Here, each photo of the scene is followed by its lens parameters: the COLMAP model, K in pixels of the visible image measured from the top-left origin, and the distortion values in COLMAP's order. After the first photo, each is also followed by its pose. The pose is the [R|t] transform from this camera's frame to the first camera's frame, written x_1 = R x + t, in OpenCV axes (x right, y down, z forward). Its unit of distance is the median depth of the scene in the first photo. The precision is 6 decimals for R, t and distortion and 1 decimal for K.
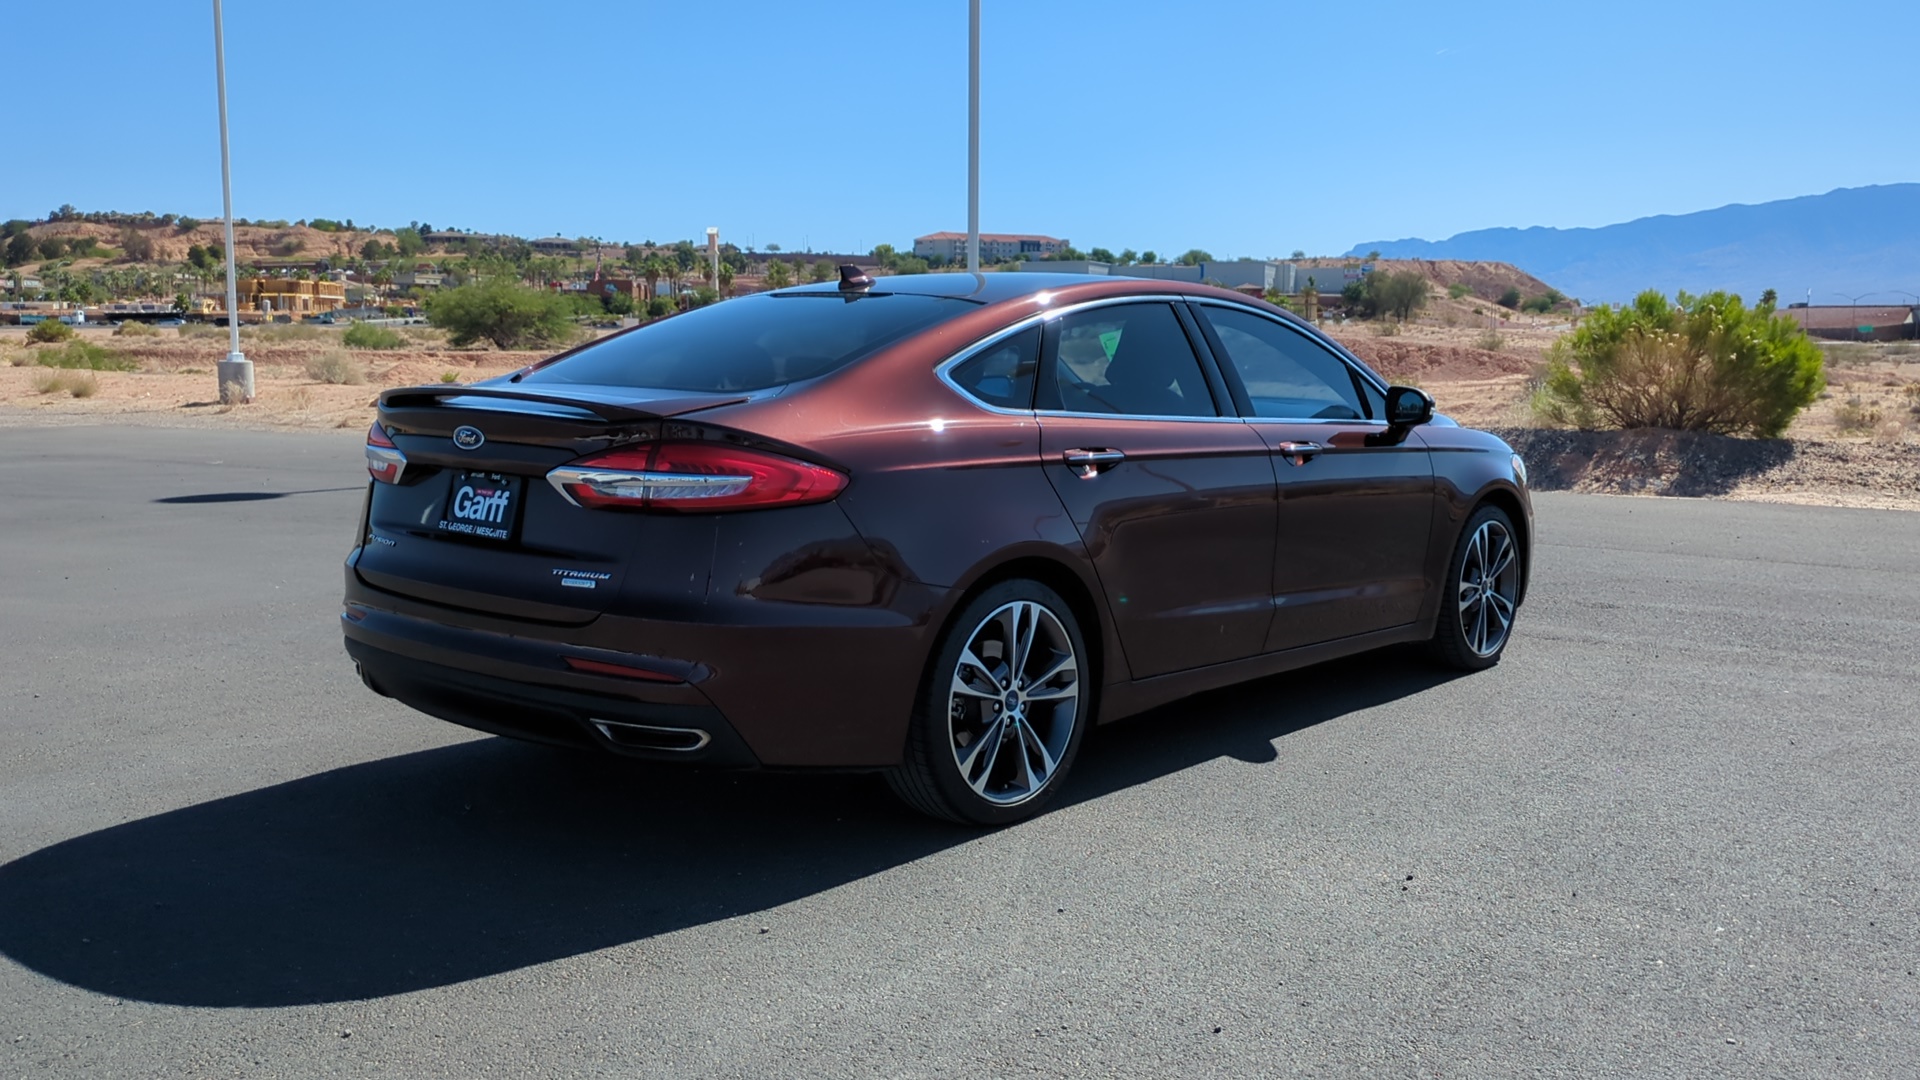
lens RADIAL K [[1643.8, 0, 961.2], [0, 1643.8, 543.8], [0, 0, 1]] dist [0.065909, -0.090832]
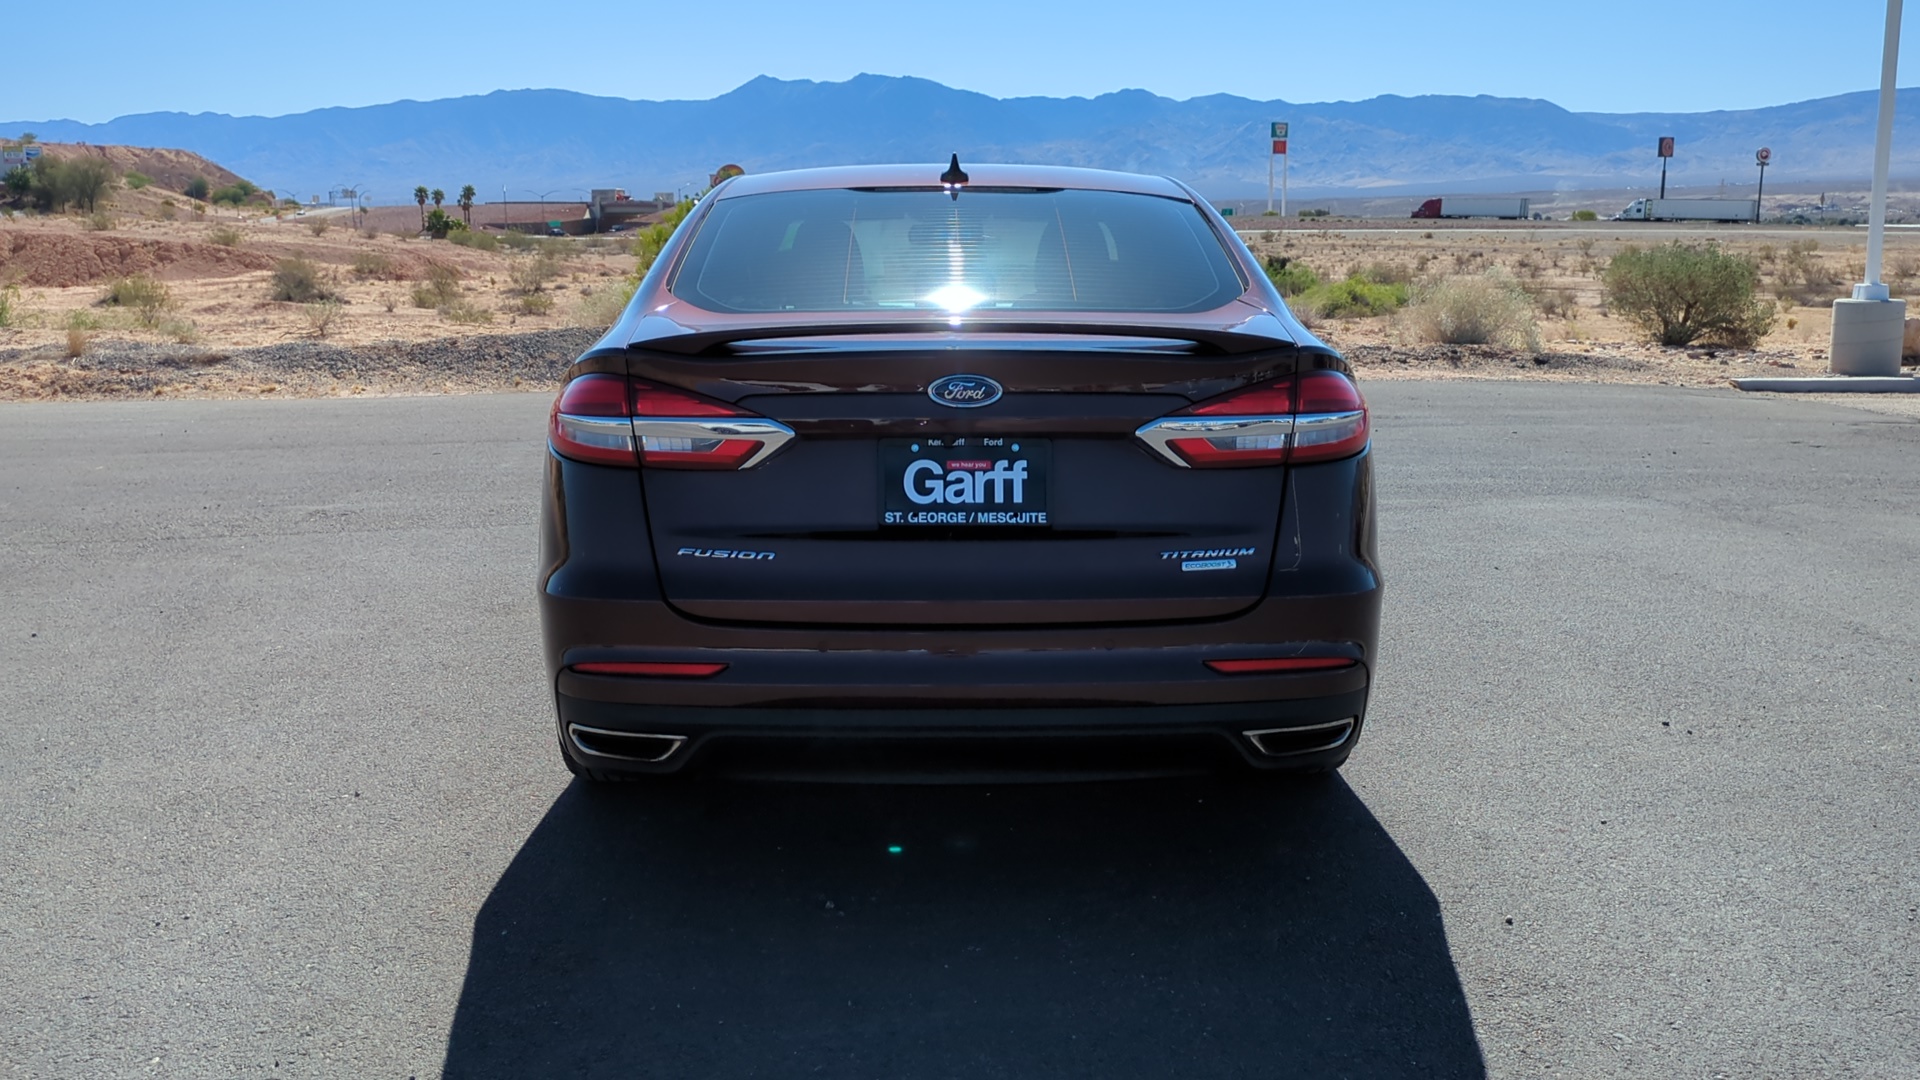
lens RADIAL K [[1643.8, 0, 992.2], [0, 1643.8, 560.5], [0, 0, 1]] dist [0.065909, -0.090832]
pose [[0.731692, -0.139308, 0.667248, -0.203224], [0.090997, 0.990094, 0.106926, -0.017435], [-0.675534, -0.017519, 0.737121, 0.121863]]
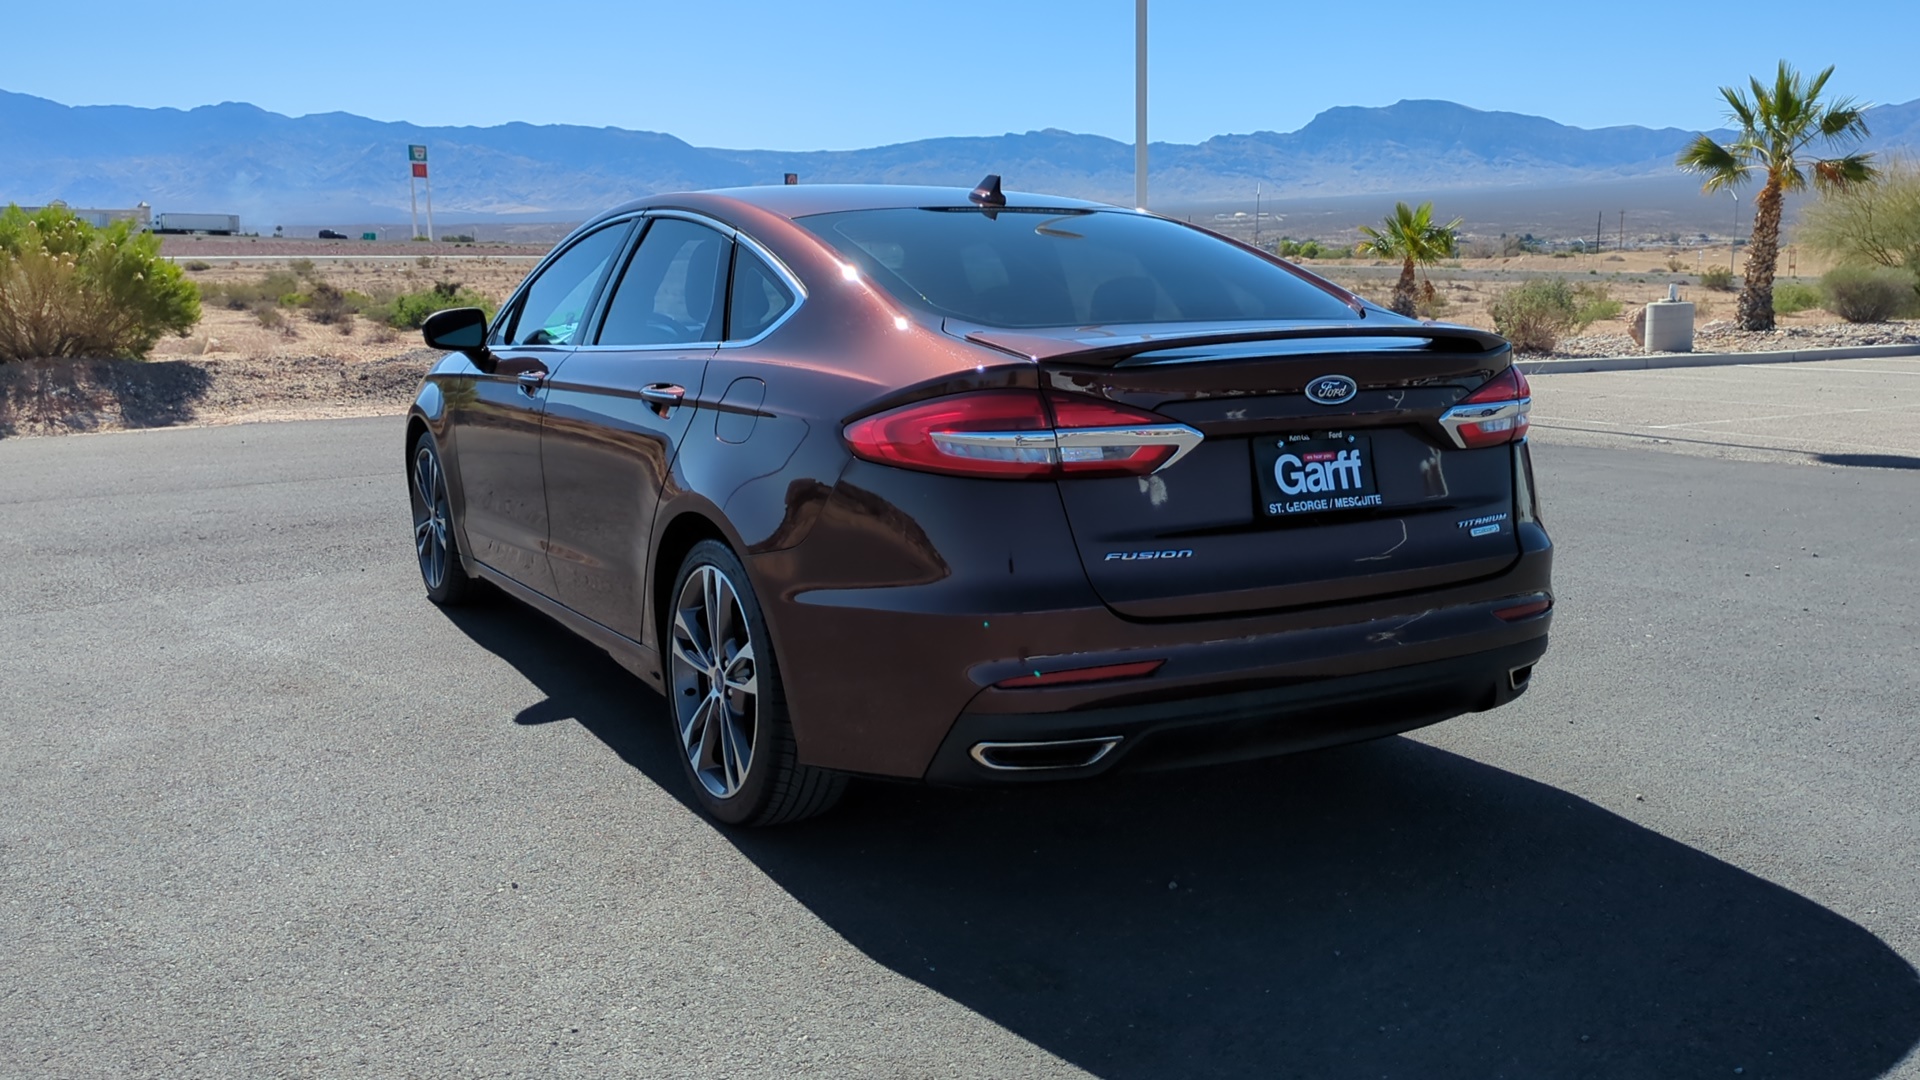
lens RADIAL K [[1643.1, 0, 997.5], [0, 1643.1, 531.5], [0, 0, 1]] dist [0.041862, -0.024181]
pose [[0.313311, -0.161619, 0.935797, -0.289152], [0.122426, 0.984063, 0.128966, -0.031193], [-0.941726, 0.074160, 0.328104, 0.234762]]
